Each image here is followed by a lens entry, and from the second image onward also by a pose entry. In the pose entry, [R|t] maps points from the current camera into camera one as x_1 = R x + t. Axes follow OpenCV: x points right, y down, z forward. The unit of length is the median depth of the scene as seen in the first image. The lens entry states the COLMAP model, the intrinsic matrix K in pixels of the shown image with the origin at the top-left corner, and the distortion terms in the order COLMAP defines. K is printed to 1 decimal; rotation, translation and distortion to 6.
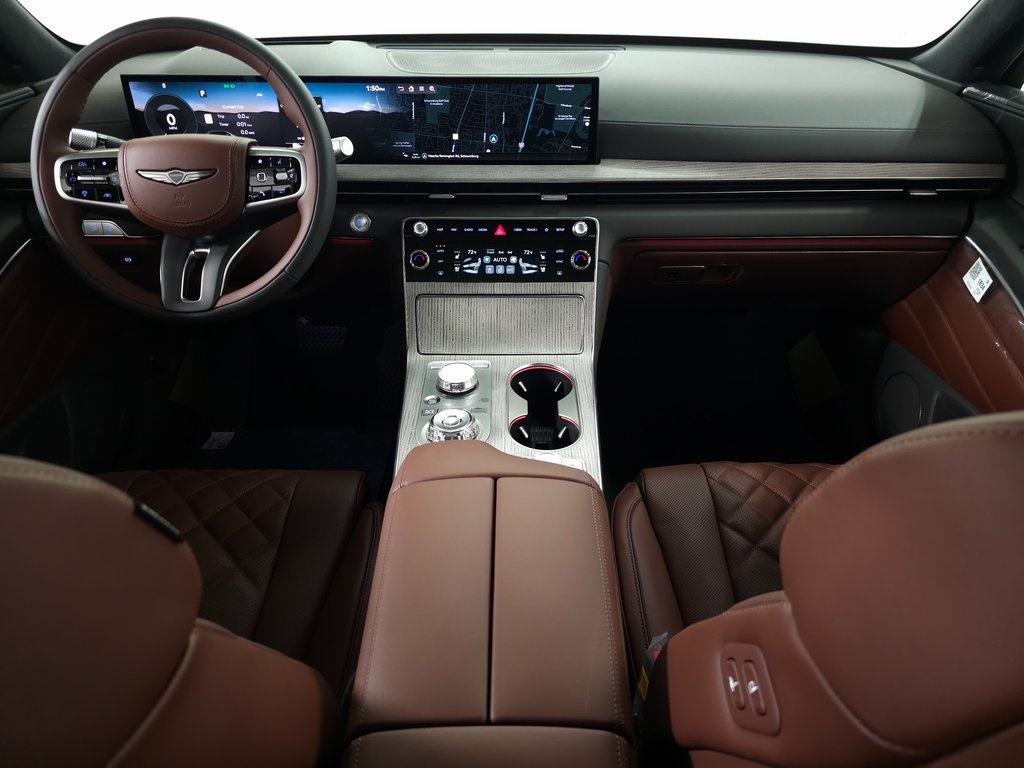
lens RADIAL K [[720.4, 0, 507.6], [0, 720.4, 388.1], [0, 0, 1]] dist [0.026682, -0.024127]
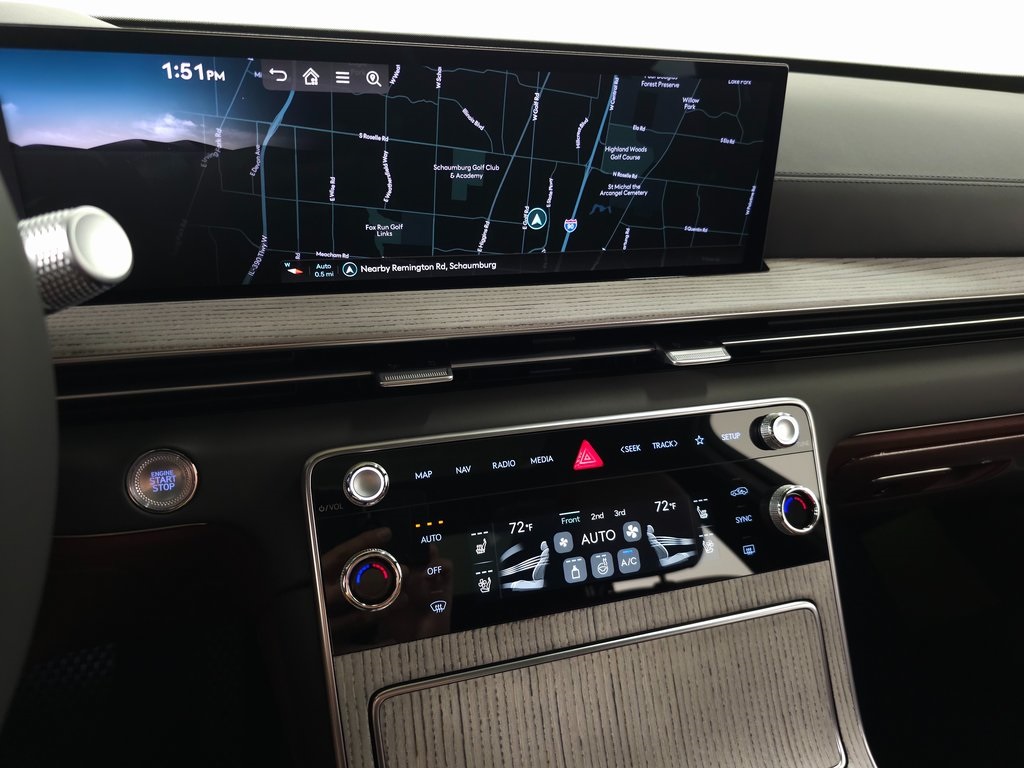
lens RADIAL K [[720.4, 0, 516.7], [0, 720.4, 379.0], [0, 0, 1]] dist [0.026682, -0.024127]
pose [[0.954530, -0.086381, 0.285326, -0.146376], [0.133584, 0.979569, -0.150334, -0.210023], [-0.266511, 0.181613, 0.946567, 0.669574]]
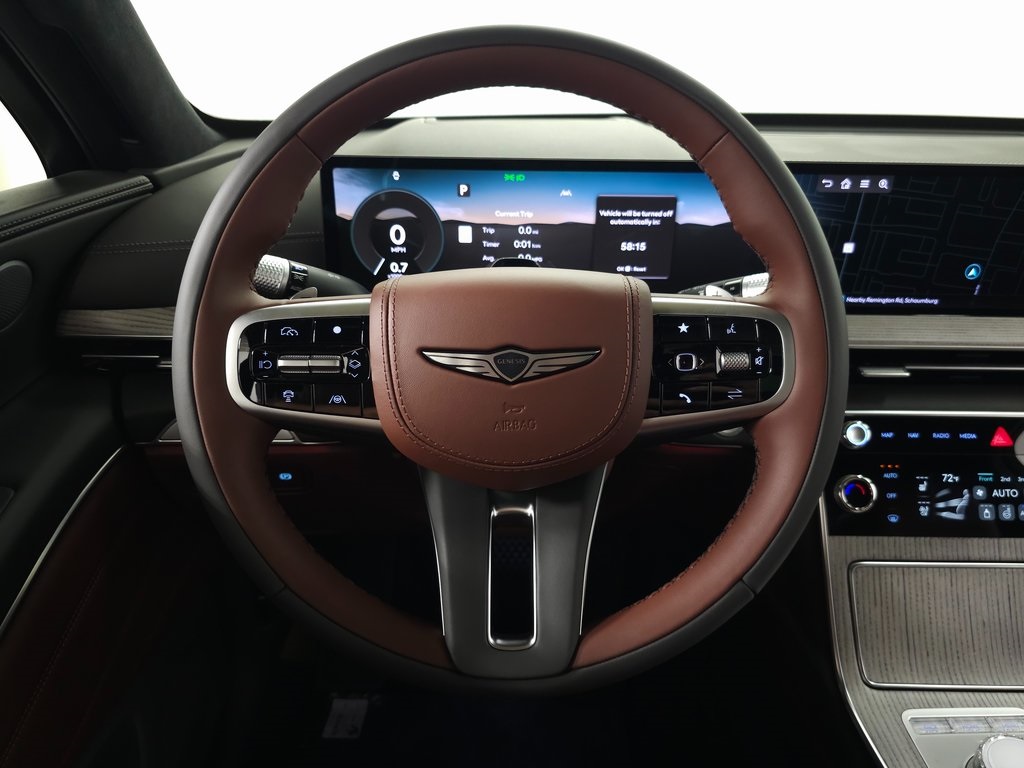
lens RADIAL K [[720.4, 0, 509.0], [0, 720.4, 369.2], [0, 0, 1]] dist [0.026682, -0.024127]
pose [[0.999939, 0.010595, -0.002976, -0.375363], [-0.010943, 0.985958, -0.166633, -0.178164], [0.001168, 0.166656, 0.986014, 0.473869]]
